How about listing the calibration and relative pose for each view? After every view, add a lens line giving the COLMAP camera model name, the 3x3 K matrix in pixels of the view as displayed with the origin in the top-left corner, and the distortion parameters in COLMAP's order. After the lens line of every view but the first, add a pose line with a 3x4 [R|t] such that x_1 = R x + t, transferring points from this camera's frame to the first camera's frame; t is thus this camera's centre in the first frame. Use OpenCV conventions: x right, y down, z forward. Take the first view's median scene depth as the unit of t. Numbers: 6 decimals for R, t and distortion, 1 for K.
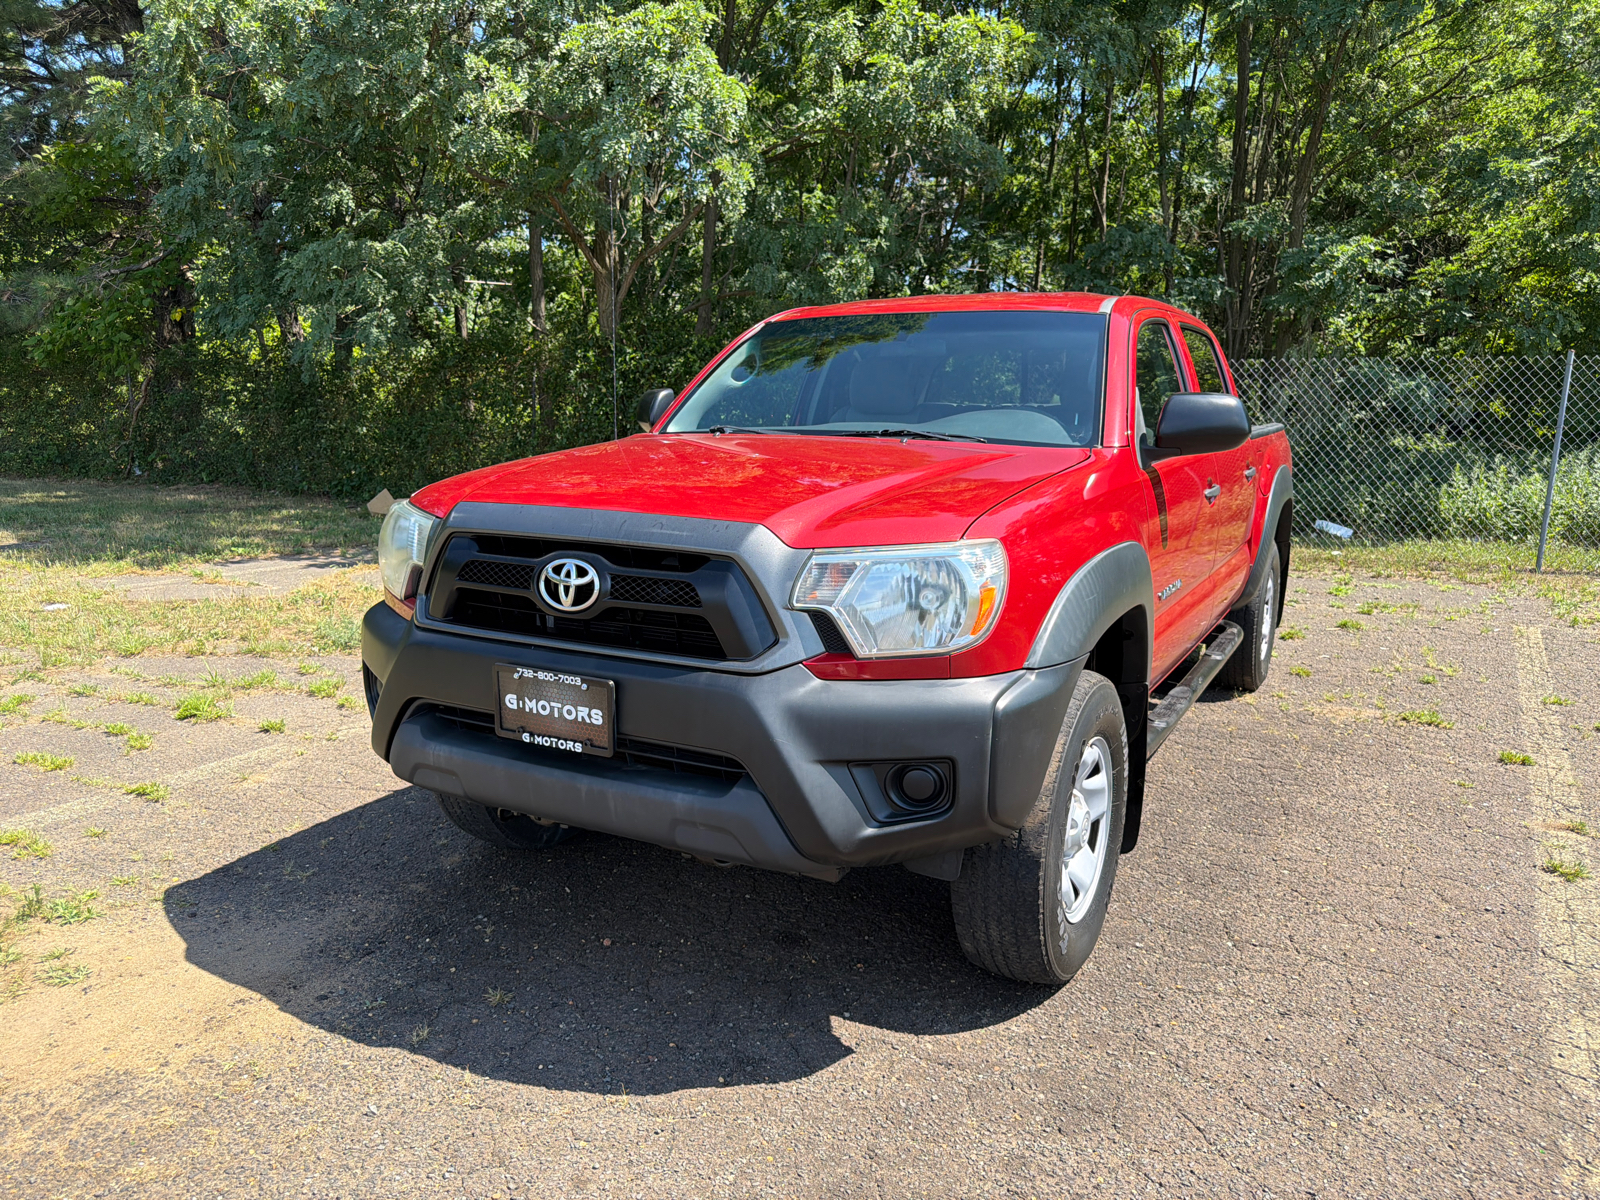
lens RADIAL K [[1140.8, 0, 800.0], [0, 1140.8, 600.0], [0, 0, 1]] dist [0.050025, -0.075741]
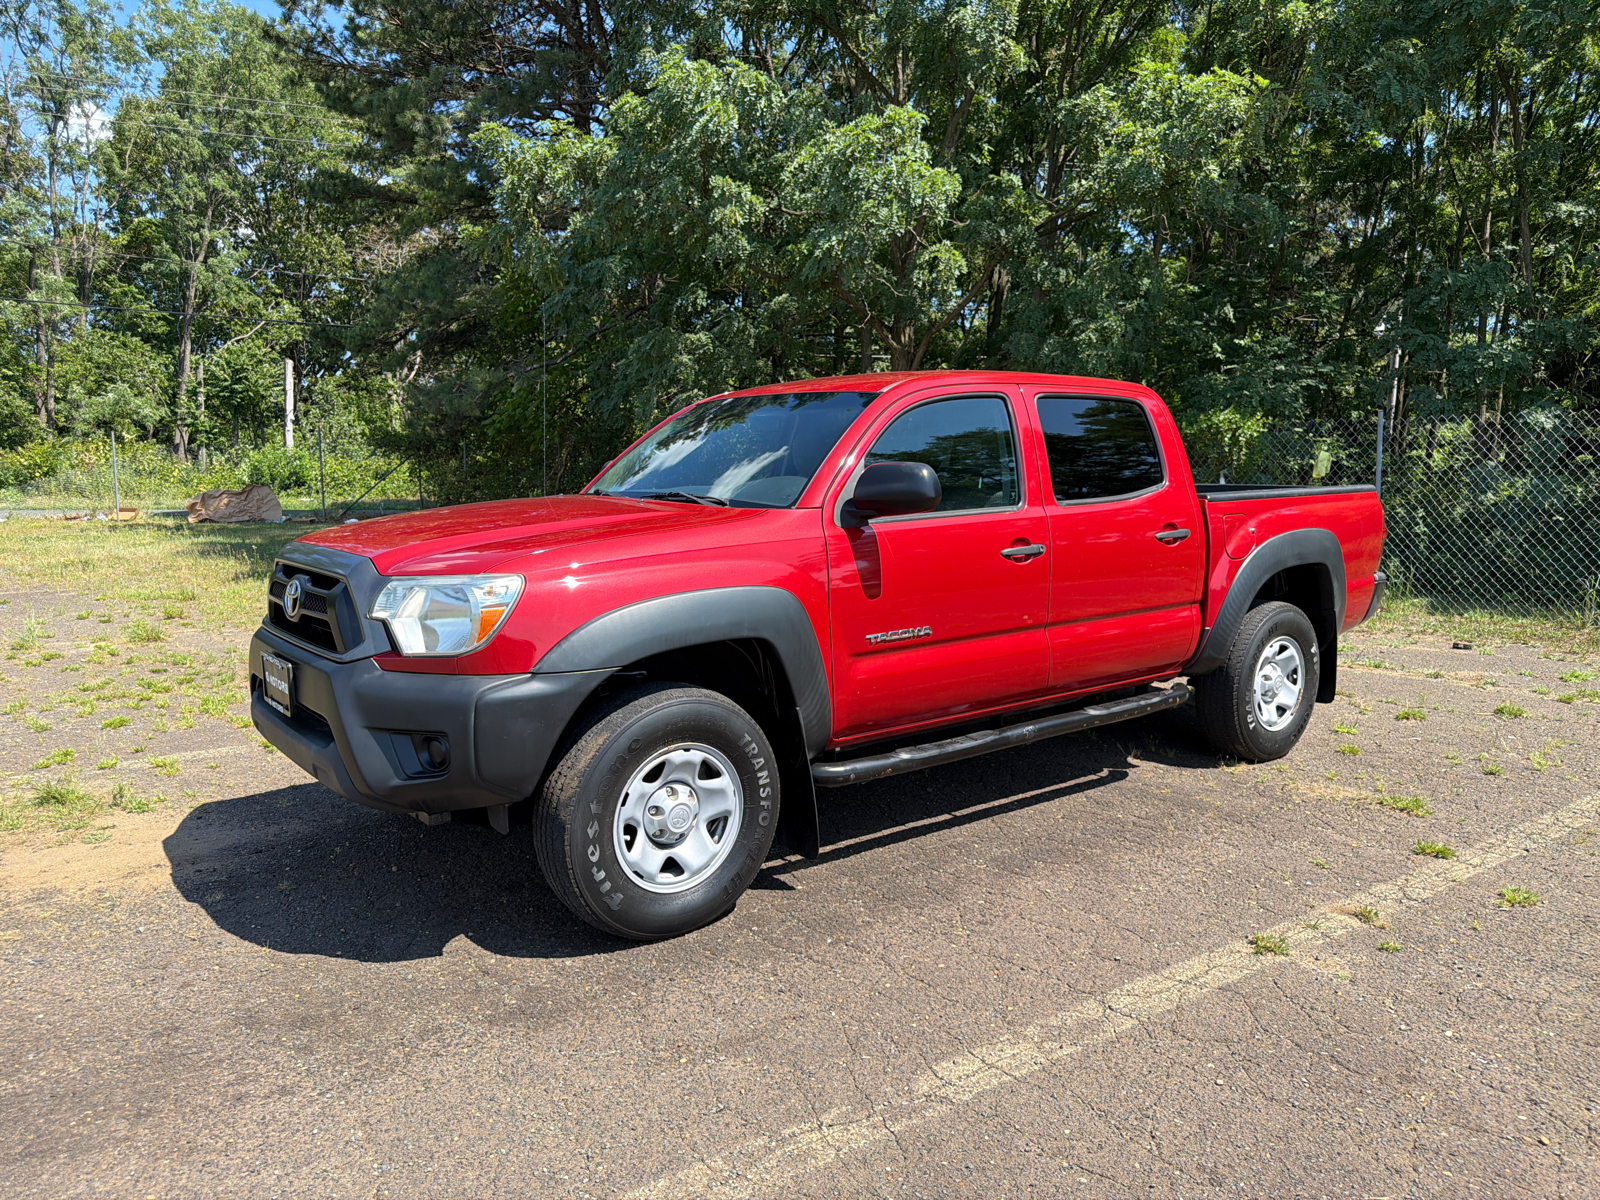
lens RADIAL K [[1122.2, 0, 803.9], [0, 1122.2, 605.8], [0, 0, 1]] dist [0.108708, -0.174349]
pose [[0.918762, 0.038956, -0.392886, 0.847714], [-0.056650, 0.997831, -0.033537, 0.006984], [0.390727, 0.053070, 0.918975, -0.065601]]
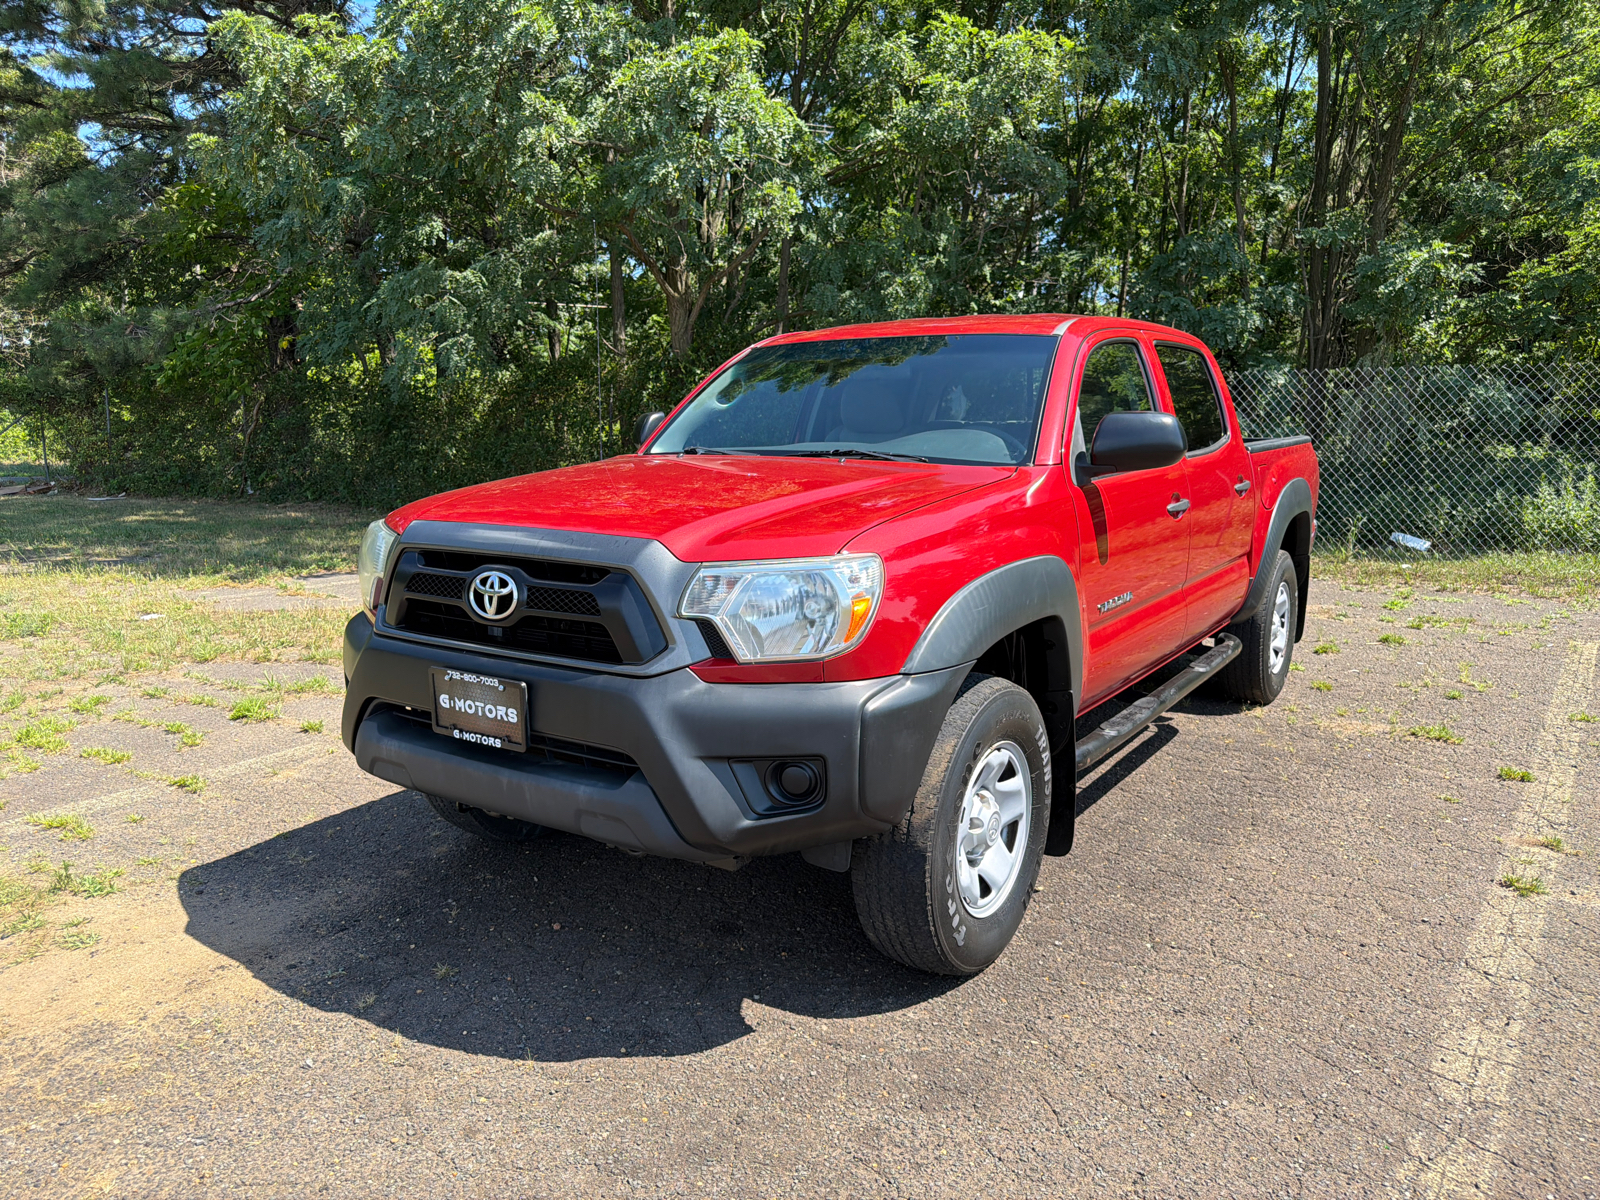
lens RADIAL K [[1134.4, 0, 797.0], [0, 1134.4, 609.9], [0, 0, 1]] dist [0.064745, -0.096624]
pose [[0.995615, 0.002618, -0.093507, 0.168831], [-0.002929, 0.999991, -0.003196, 0.002992], [0.093498, 0.003456, 0.995613, -0.056533]]
